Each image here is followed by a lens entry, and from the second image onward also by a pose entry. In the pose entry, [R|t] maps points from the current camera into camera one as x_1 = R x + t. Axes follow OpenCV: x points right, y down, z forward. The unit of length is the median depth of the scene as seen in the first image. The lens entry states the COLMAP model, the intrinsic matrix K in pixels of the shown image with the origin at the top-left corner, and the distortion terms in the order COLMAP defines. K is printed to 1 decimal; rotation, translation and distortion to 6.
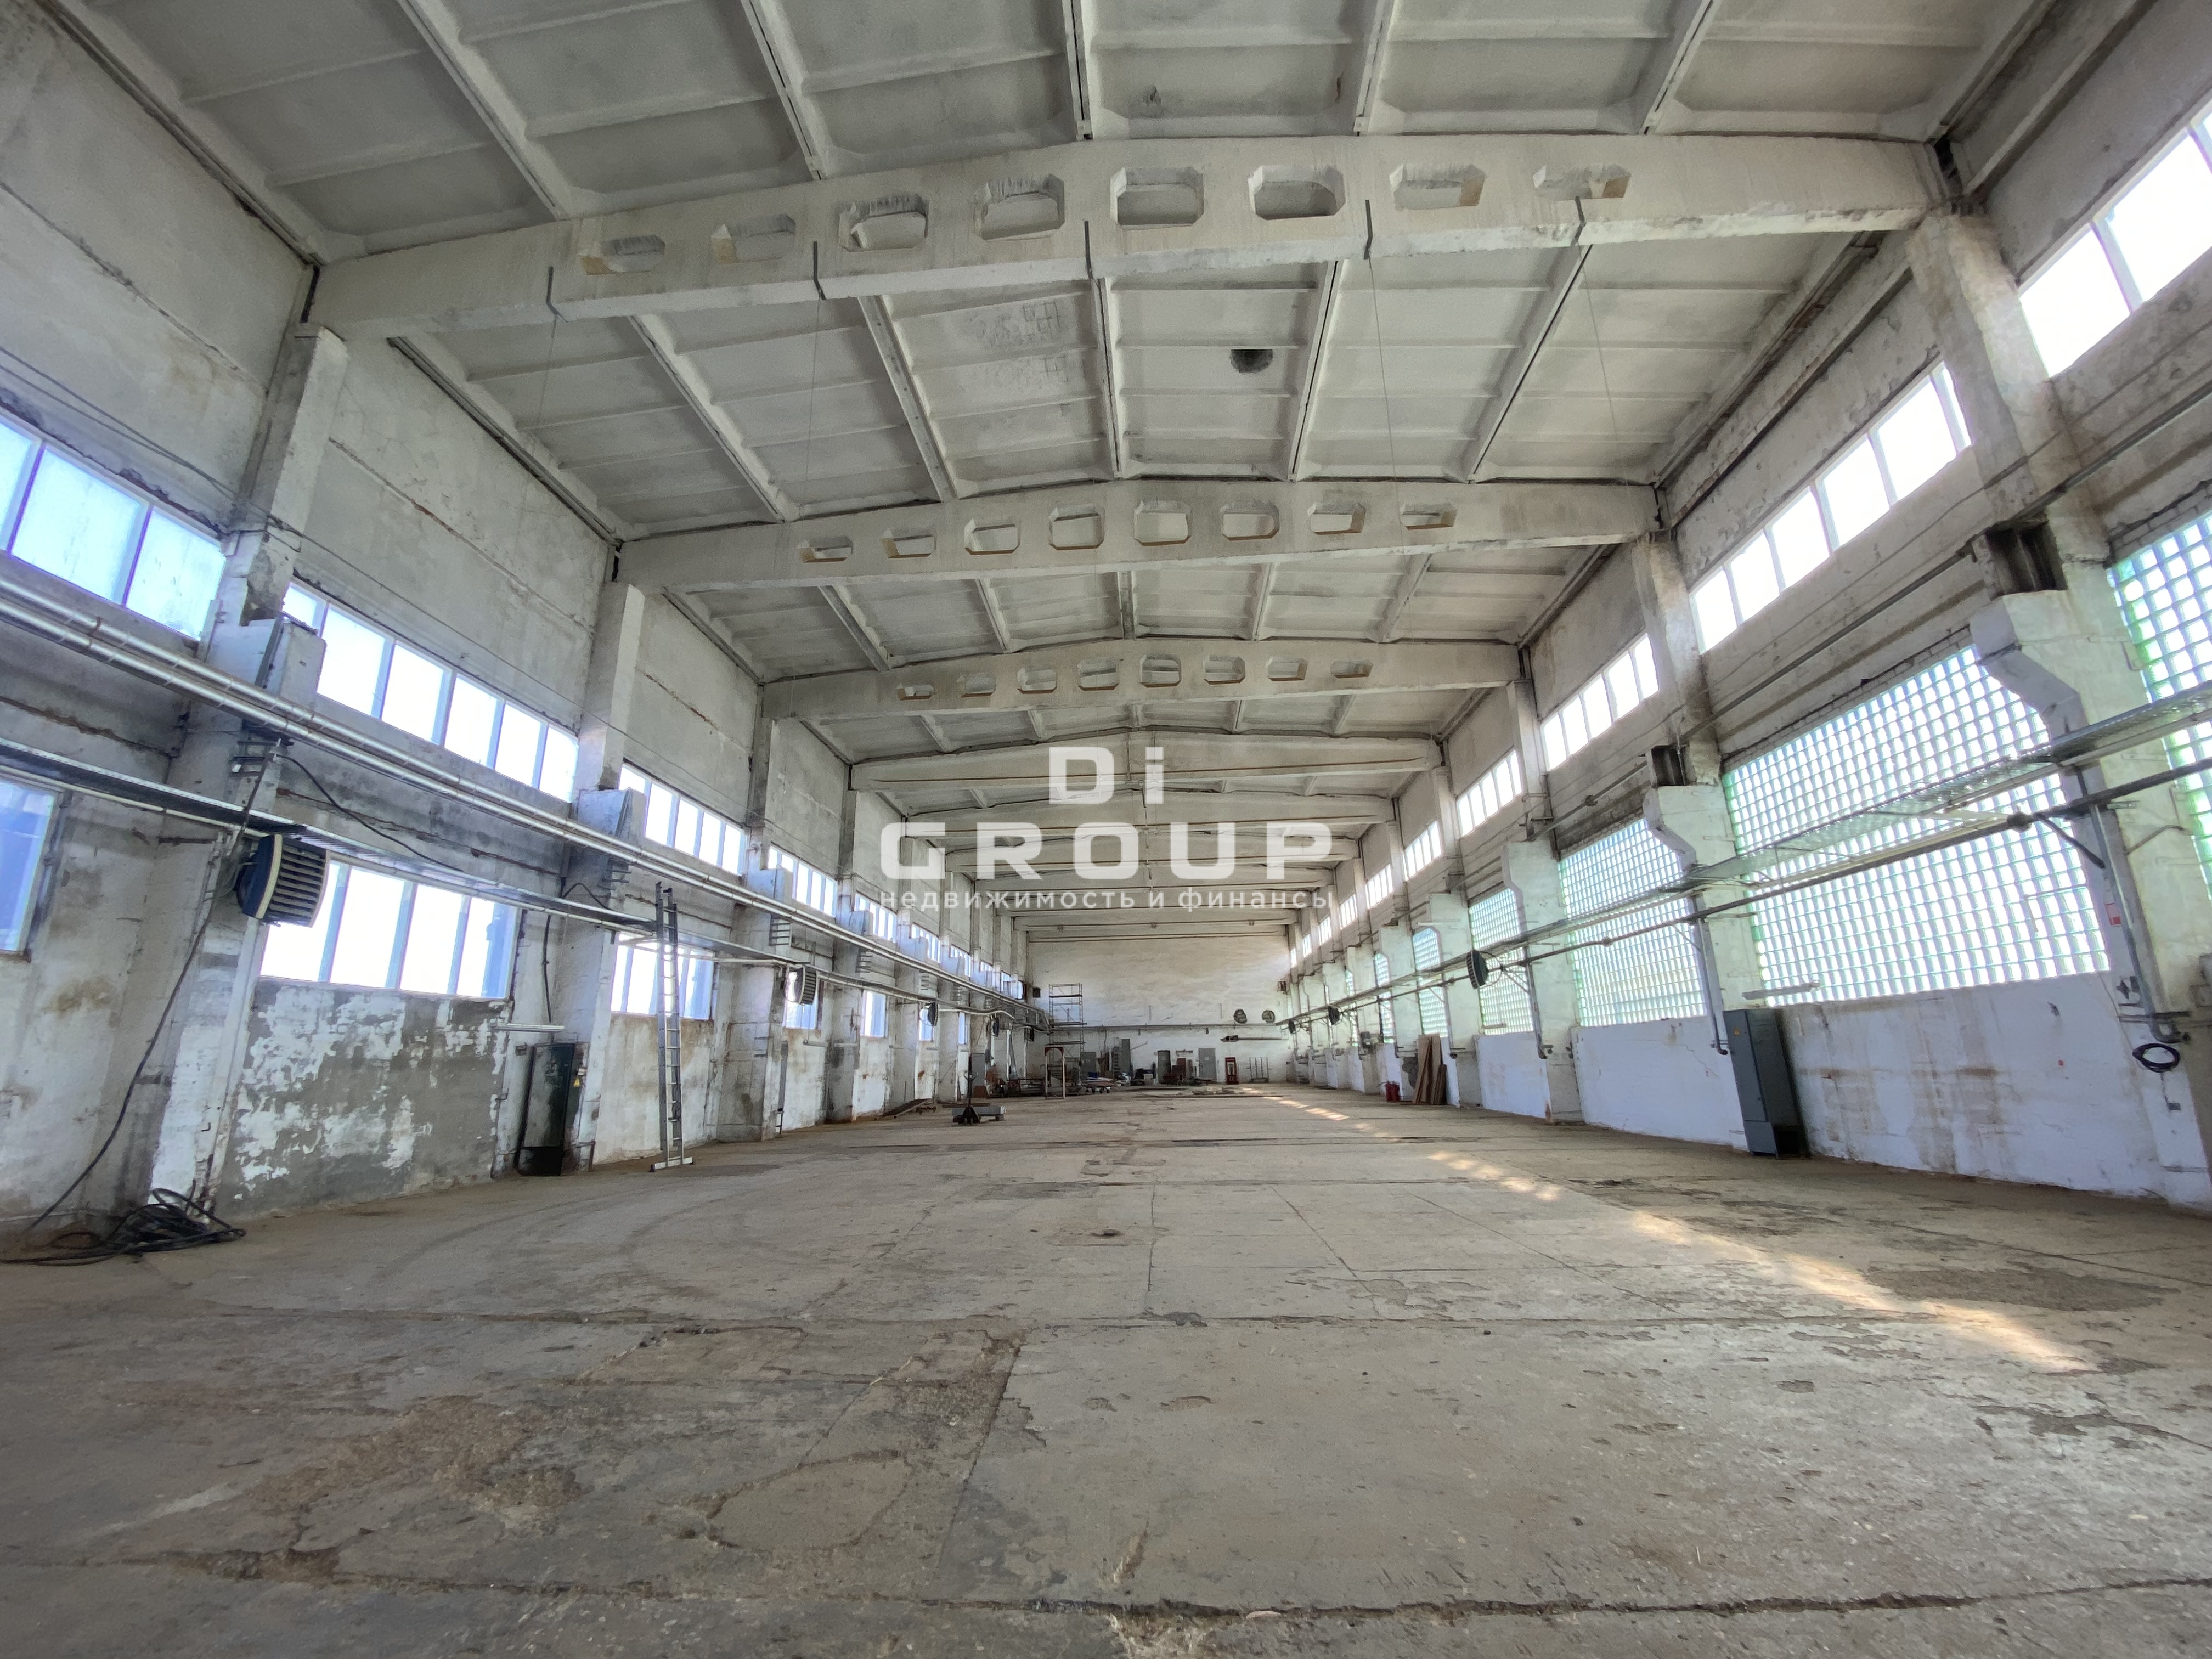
lens RADIAL K [[879.8, 0, 1124.4], [0, 879.8, 827.7], [0, 0, 1]] dist [0.001774, -0.016249]
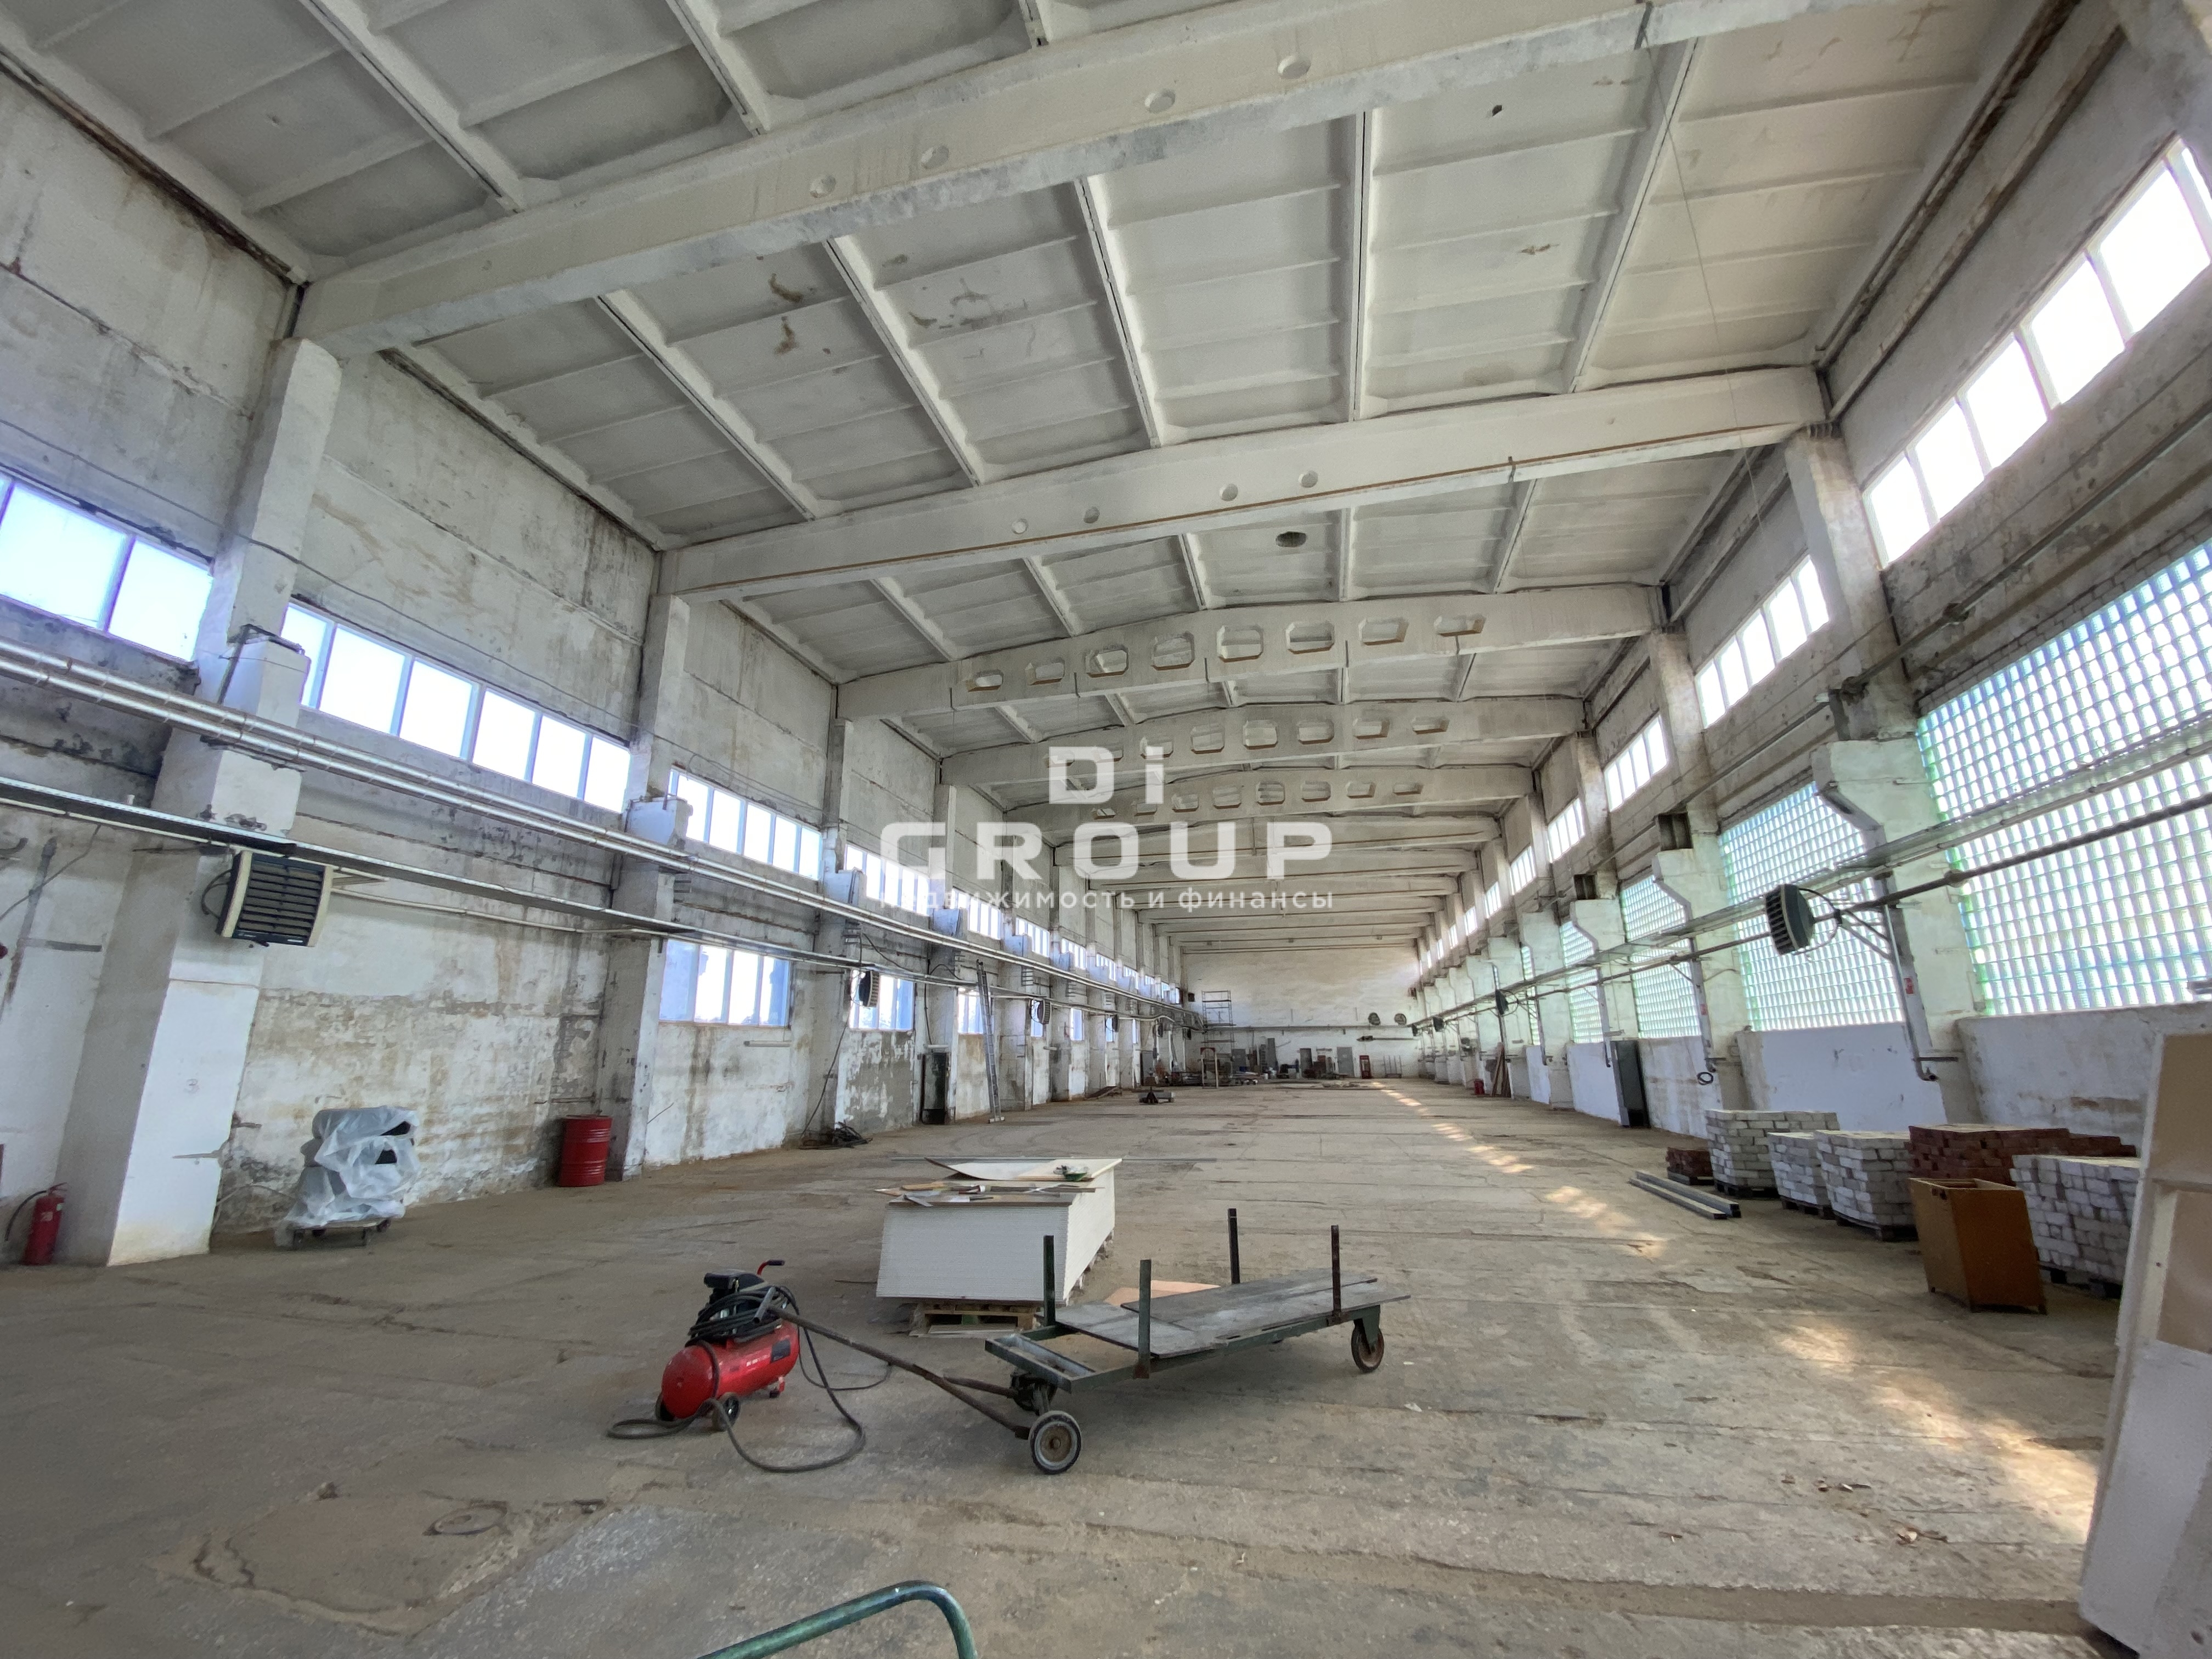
lens RADIAL K [[891.1, 0, 1106.0], [0, 891.1, 829.5], [0, 0, 1]] dist [0.014193, -0.018314]
pose [[0.982016, -0.037303, -0.185076, 0.031511], [0.040005, 0.999140, 0.010886, -0.105757], [0.184511, -0.018094, 0.982664, -0.356239]]
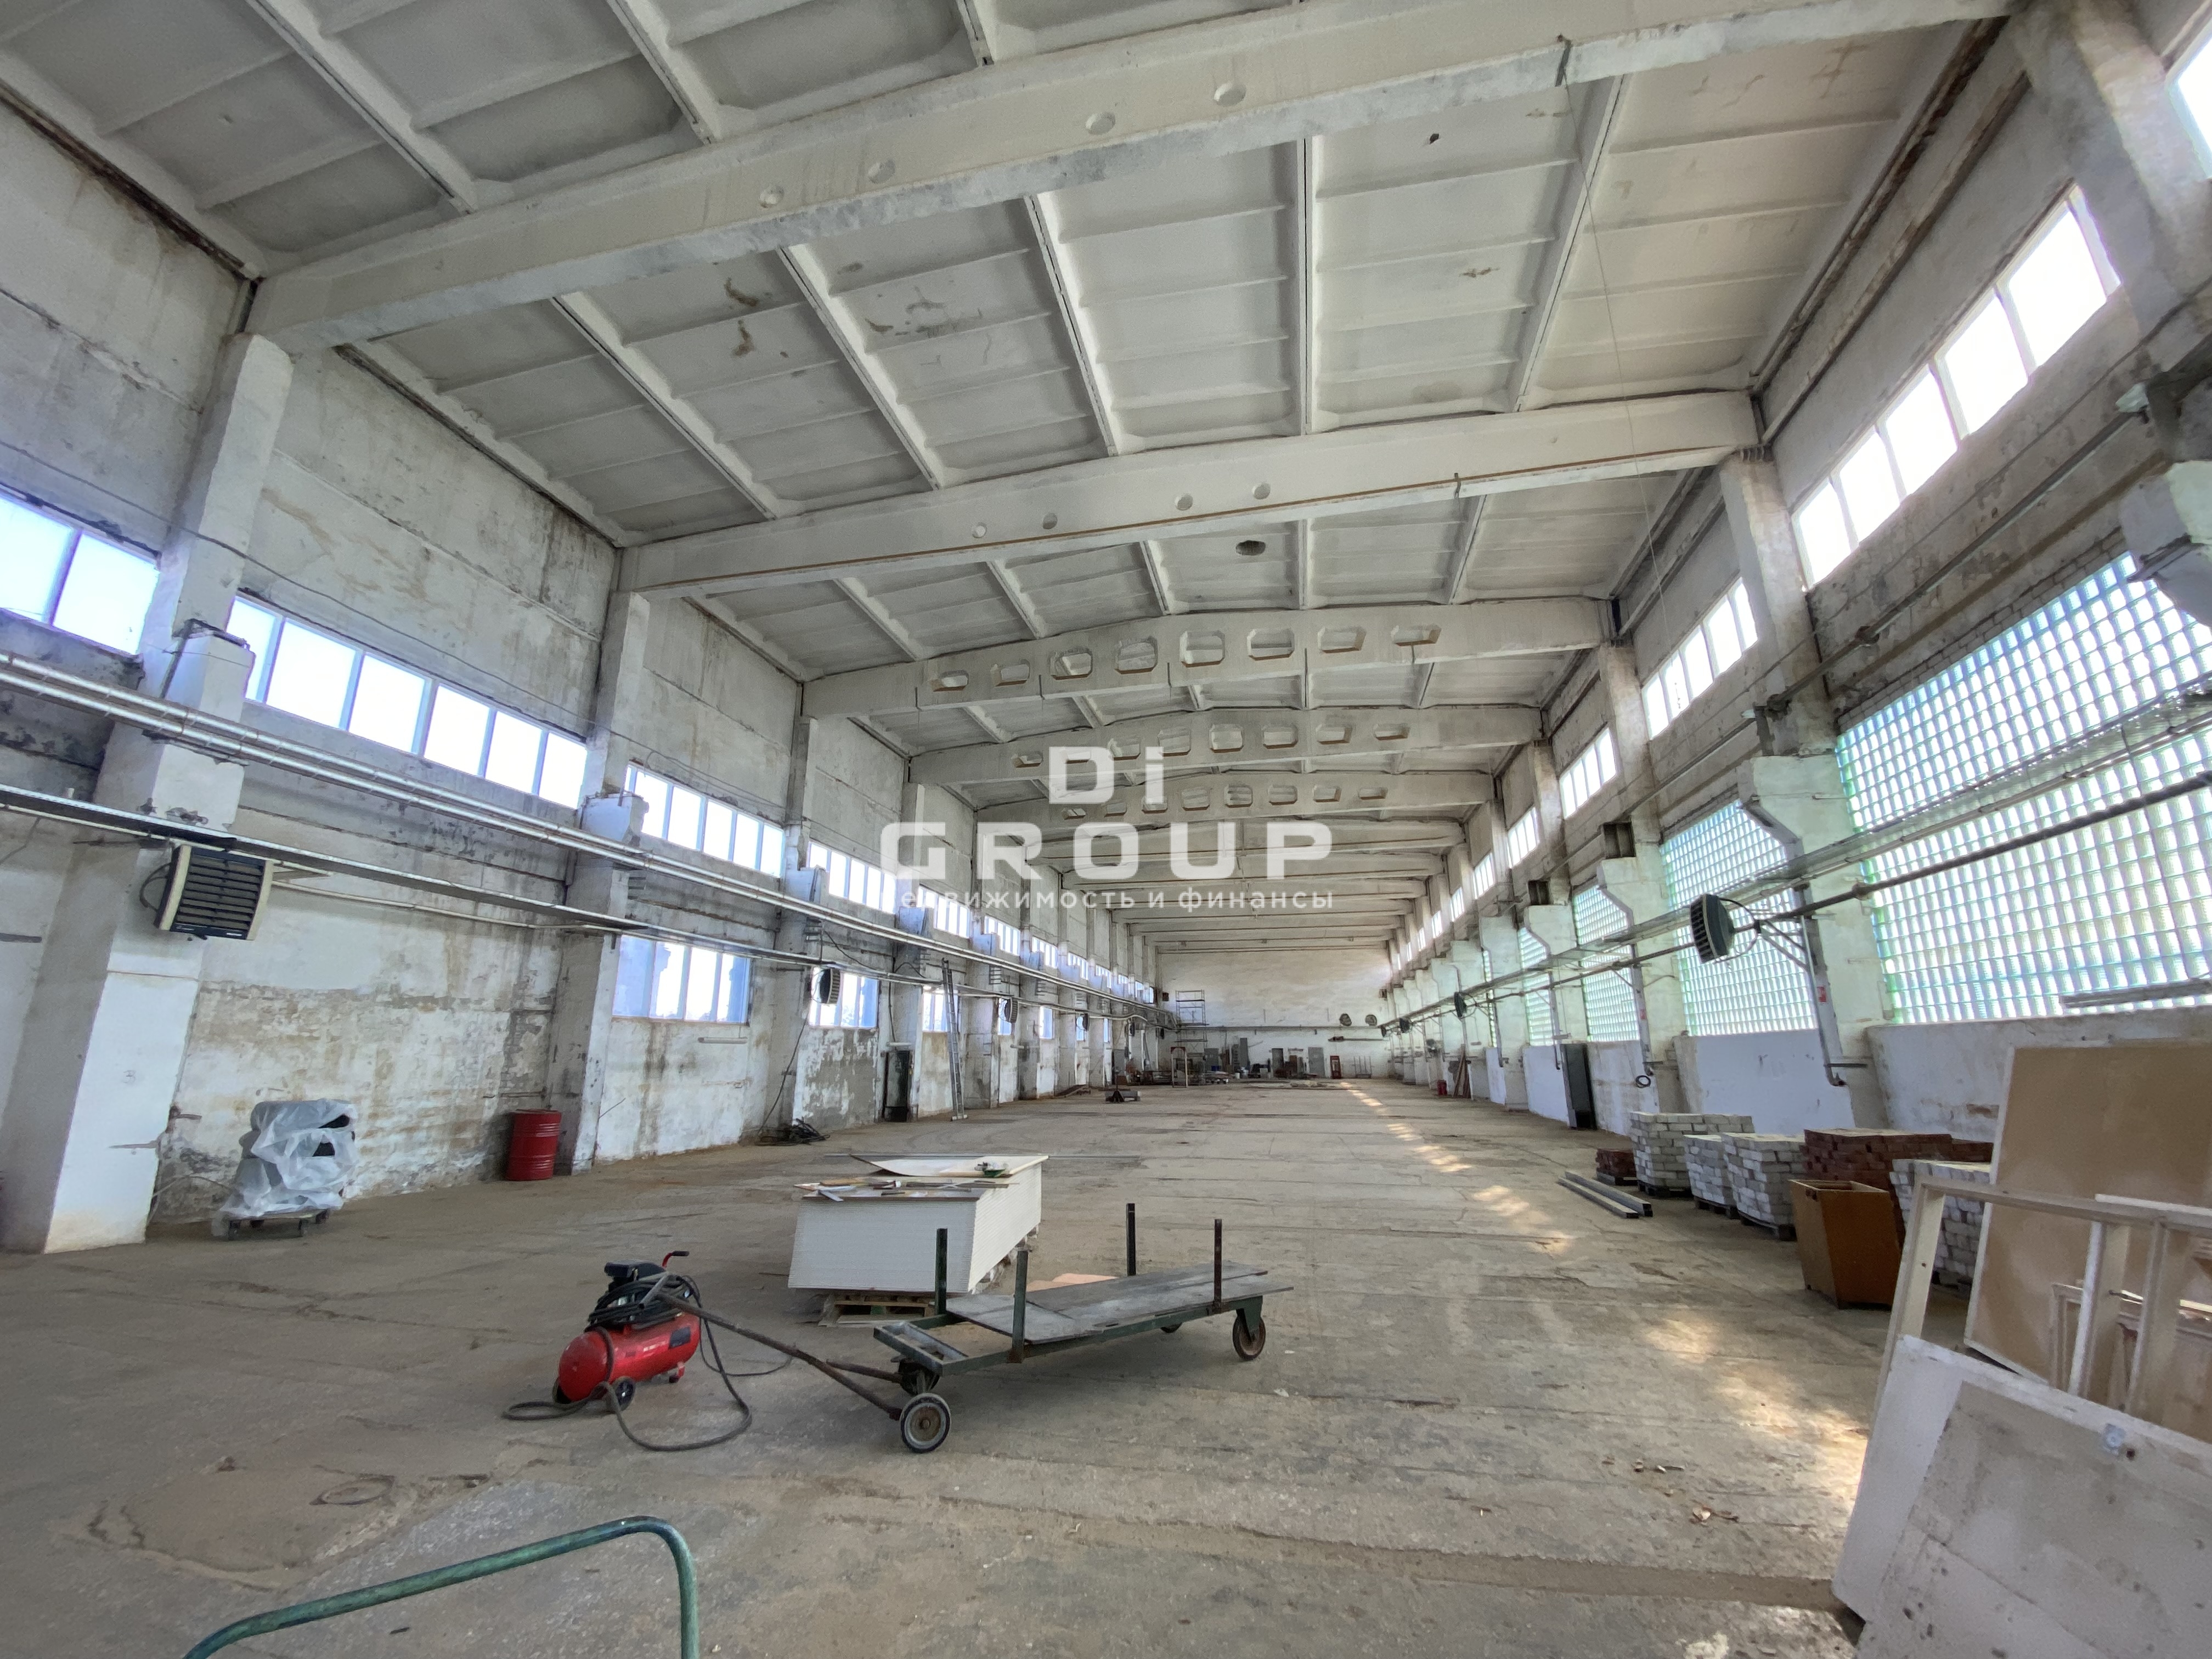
lens RADIAL K [[891.1, 0, 1106.0], [0, 891.1, 829.5], [0, 0, 1]] dist [0.014193, -0.018314]
pose [[0.985879, -0.024164, -0.165707, 0.048579], [0.026734, 0.999554, 0.013300, -0.107556], [0.165312, -0.017542, 0.986085, -0.360279]]
